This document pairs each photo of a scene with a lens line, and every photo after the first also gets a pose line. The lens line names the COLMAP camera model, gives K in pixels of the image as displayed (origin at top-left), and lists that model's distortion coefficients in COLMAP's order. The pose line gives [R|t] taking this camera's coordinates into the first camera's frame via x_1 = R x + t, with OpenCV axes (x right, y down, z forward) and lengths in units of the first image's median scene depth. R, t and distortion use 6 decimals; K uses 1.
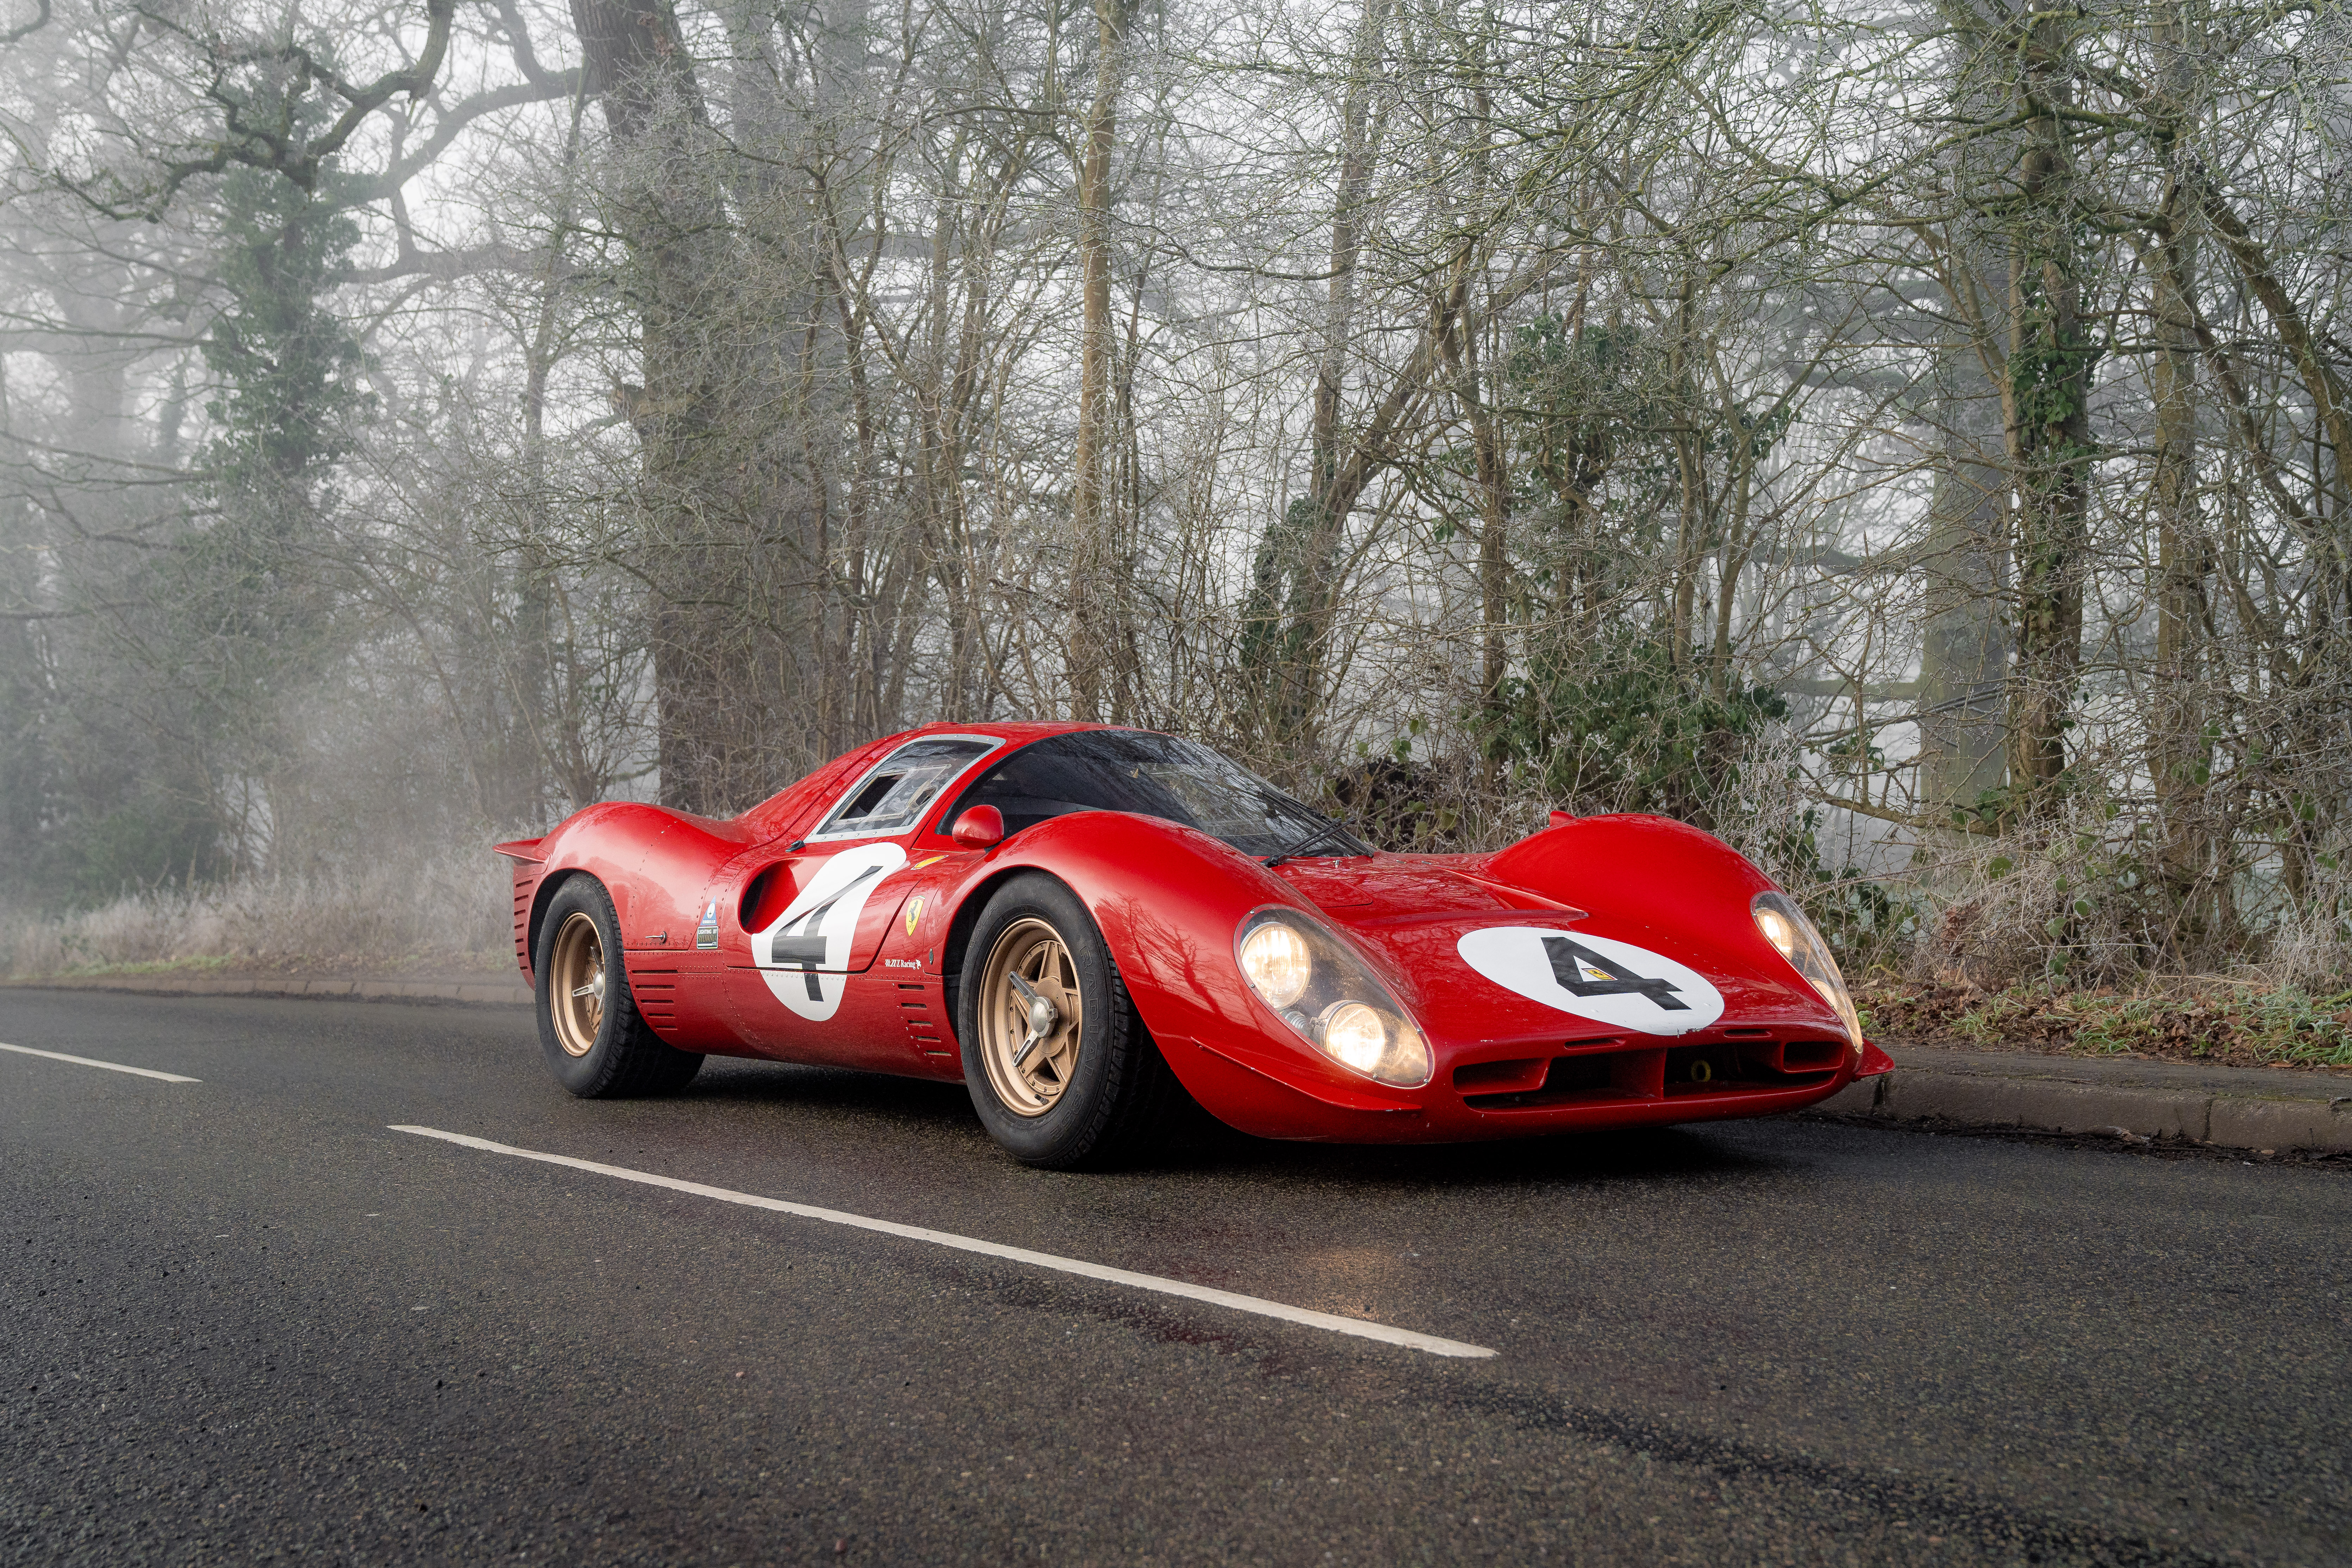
lens RADIAL K [[2635.4, 0, 1107.1], [0, 2635.4, 725.6], [0, 0, 1]] dist [0.021654, 0.014387]
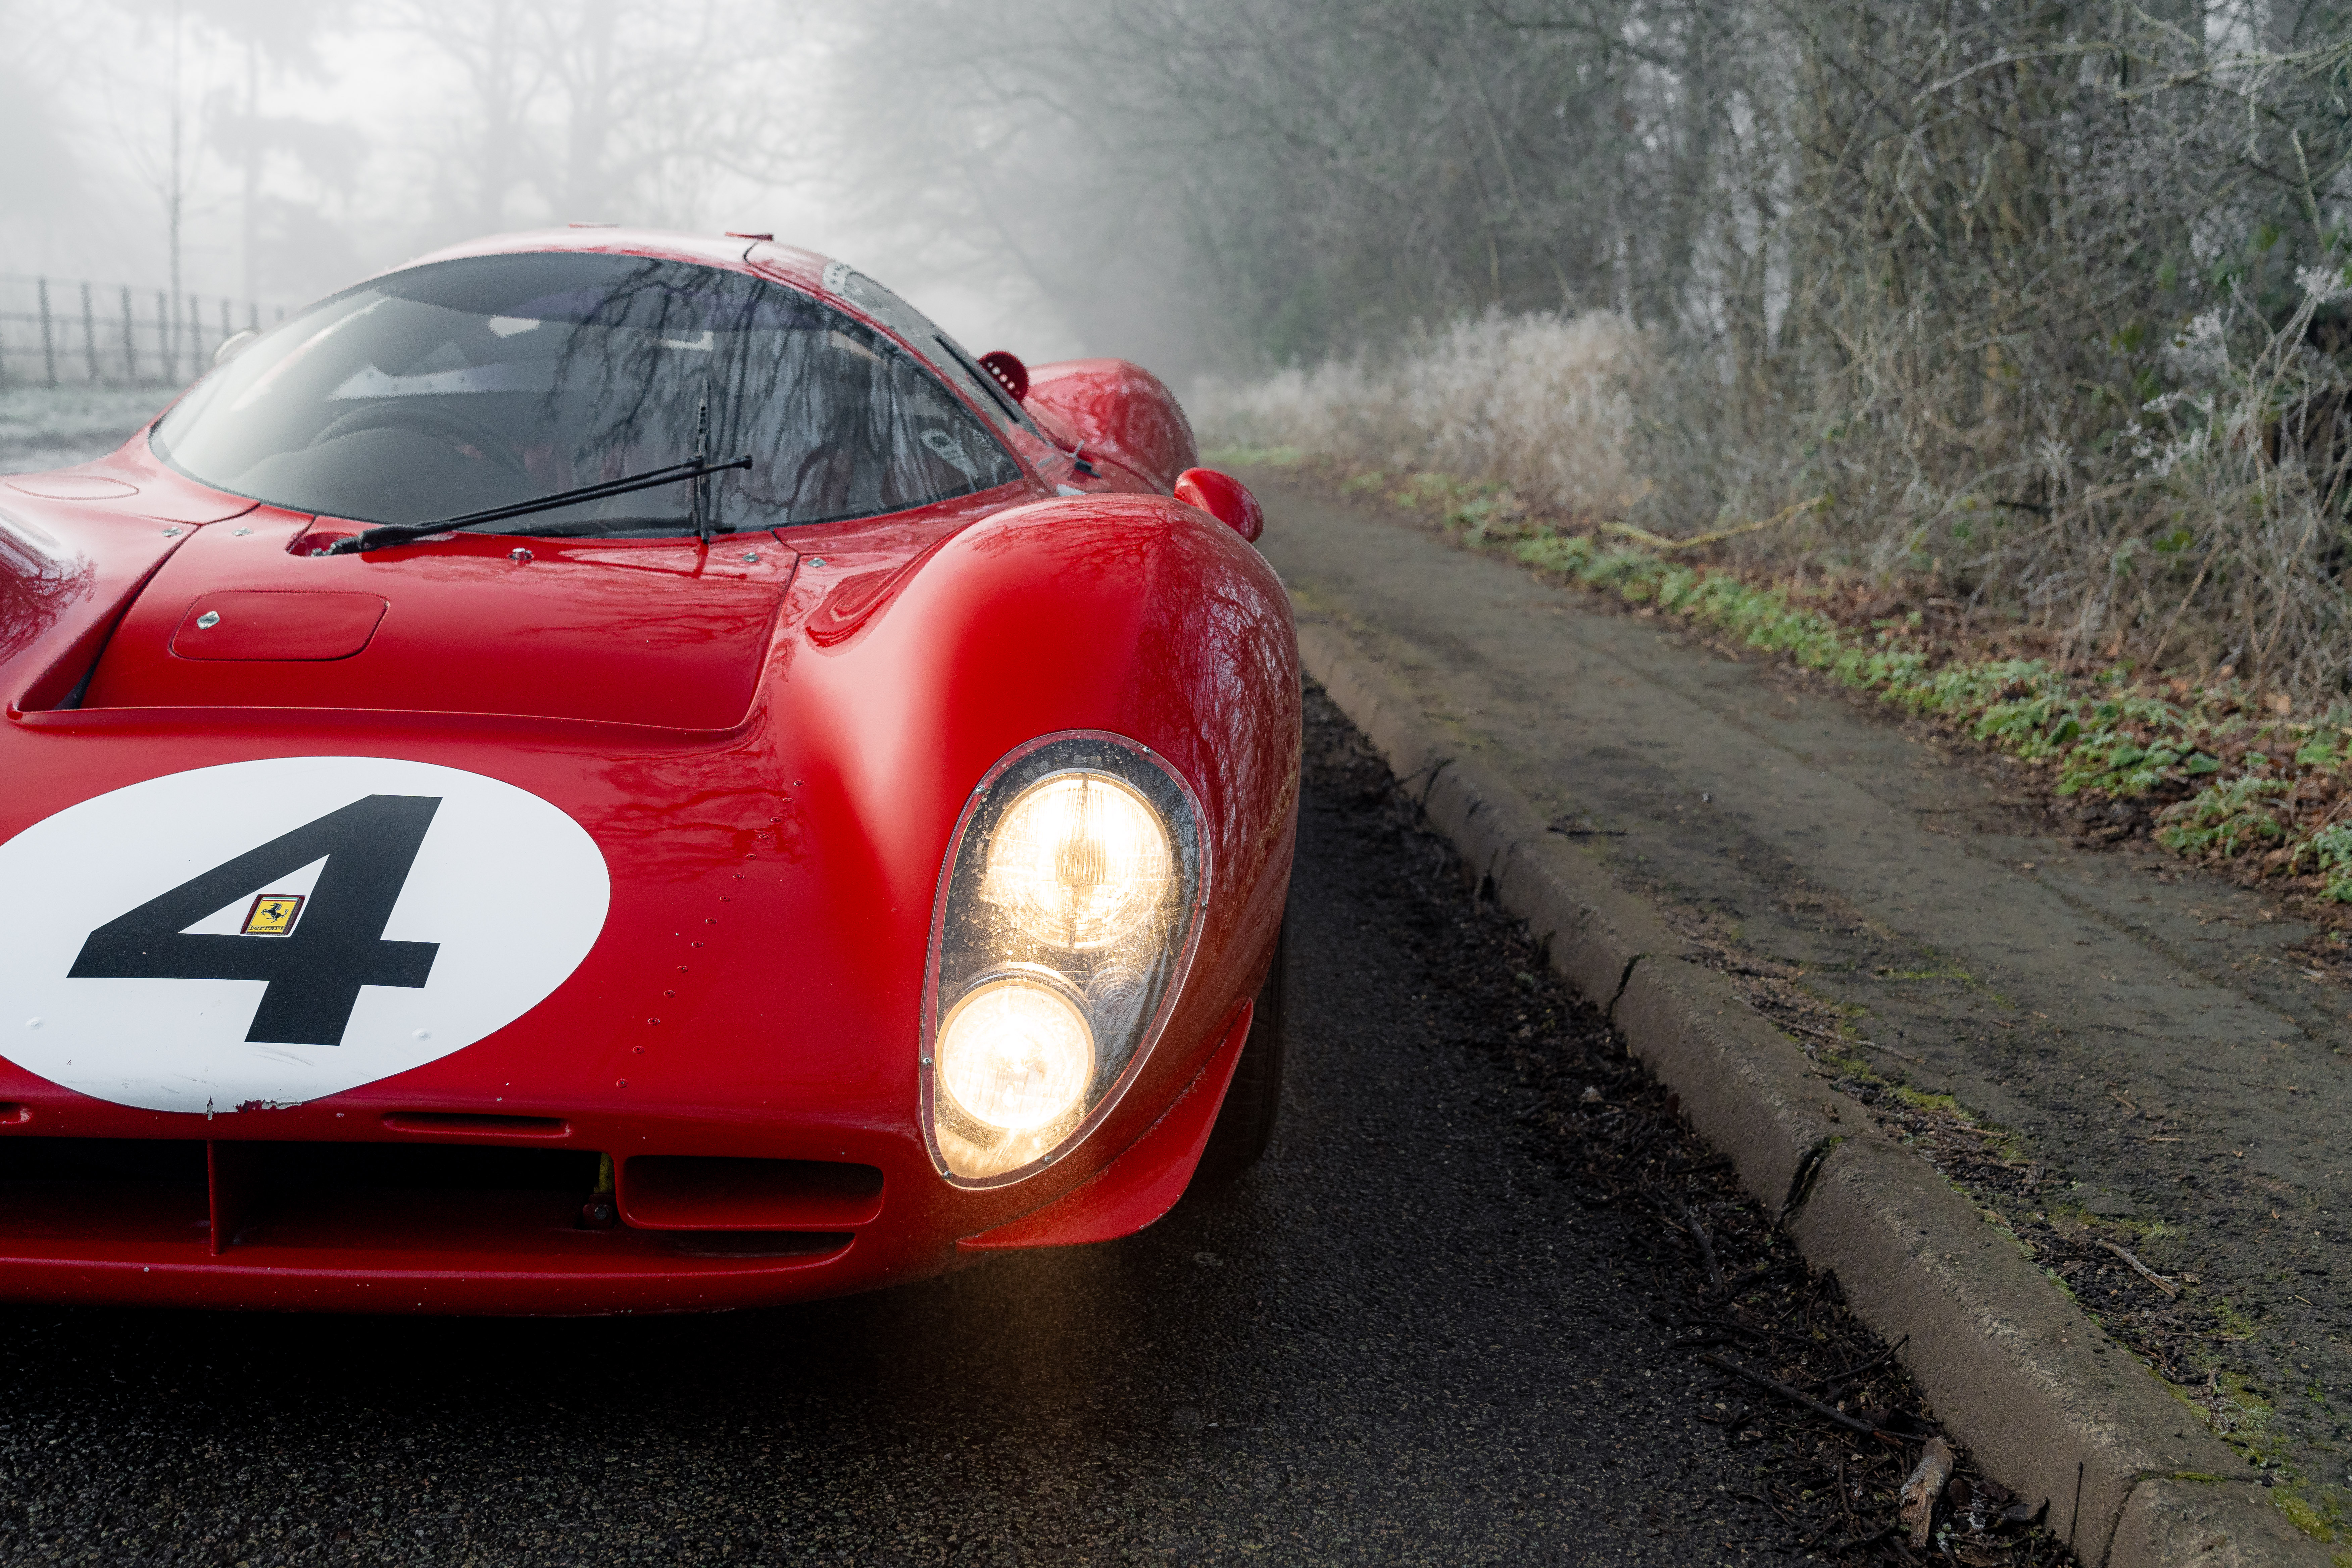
lens RADIAL K [[2917.5, 0, 1180.8], [0, 2917.5, 781.2], [0, 0, 1]] dist [0.078025, 0.004417]
pose [[0.858347, 0.127855, -0.496883, 0.470072], [-0.024919, 0.977699, 0.208529, -0.023467], [0.512464, -0.166608, 0.842391, 0.600771]]
